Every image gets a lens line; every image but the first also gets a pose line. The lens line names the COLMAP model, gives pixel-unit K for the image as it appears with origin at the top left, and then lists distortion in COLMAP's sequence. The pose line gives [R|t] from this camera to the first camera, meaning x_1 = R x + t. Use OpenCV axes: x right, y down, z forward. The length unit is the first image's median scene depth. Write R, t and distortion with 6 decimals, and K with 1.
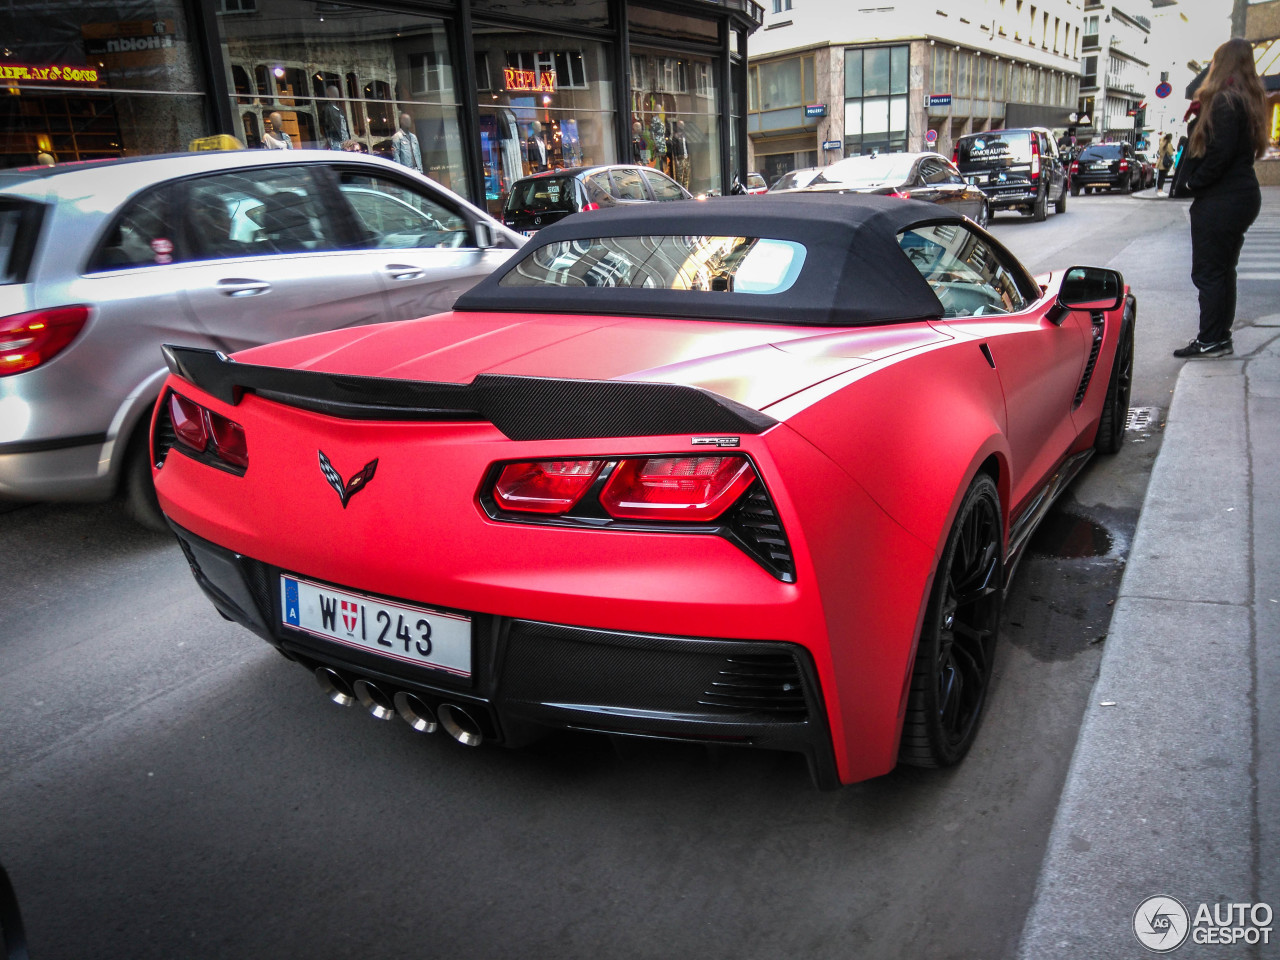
lens RADIAL K [[969.4, 0, 640.0], [0, 969.4, 480.0], [0, 0, 1]] dist [0.069495, -0.082724]
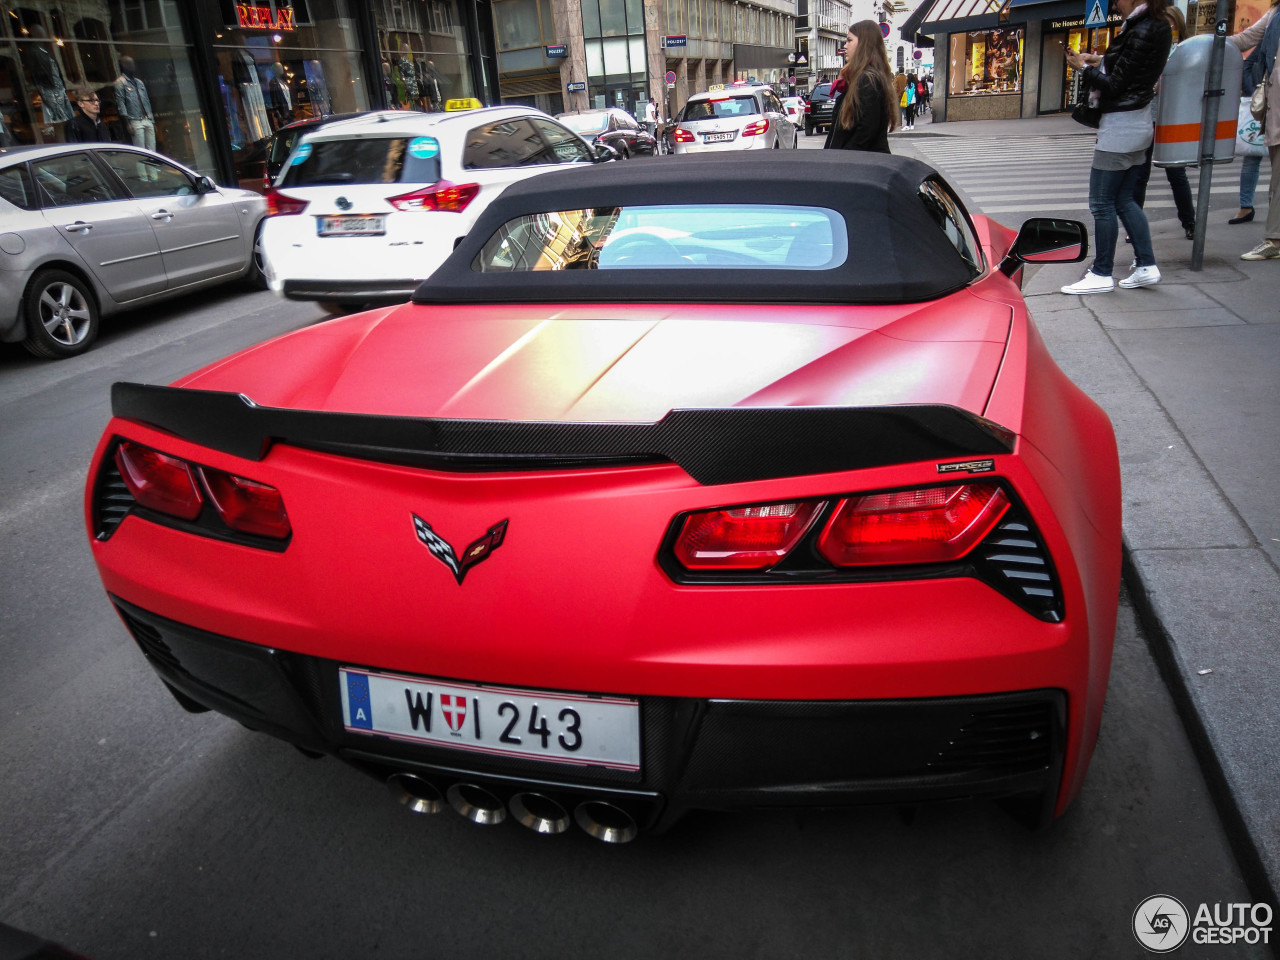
lens RADIAL K [[969.4, 0, 640.0], [0, 969.4, 480.0], [0, 0, 1]] dist [0.069495, -0.082724]
pose [[0.969019, -0.100999, 0.225392, -0.247170], [0.089186, 0.994082, 0.062019, -0.067741], [-0.230322, -0.039996, 0.972292, 0.156870]]
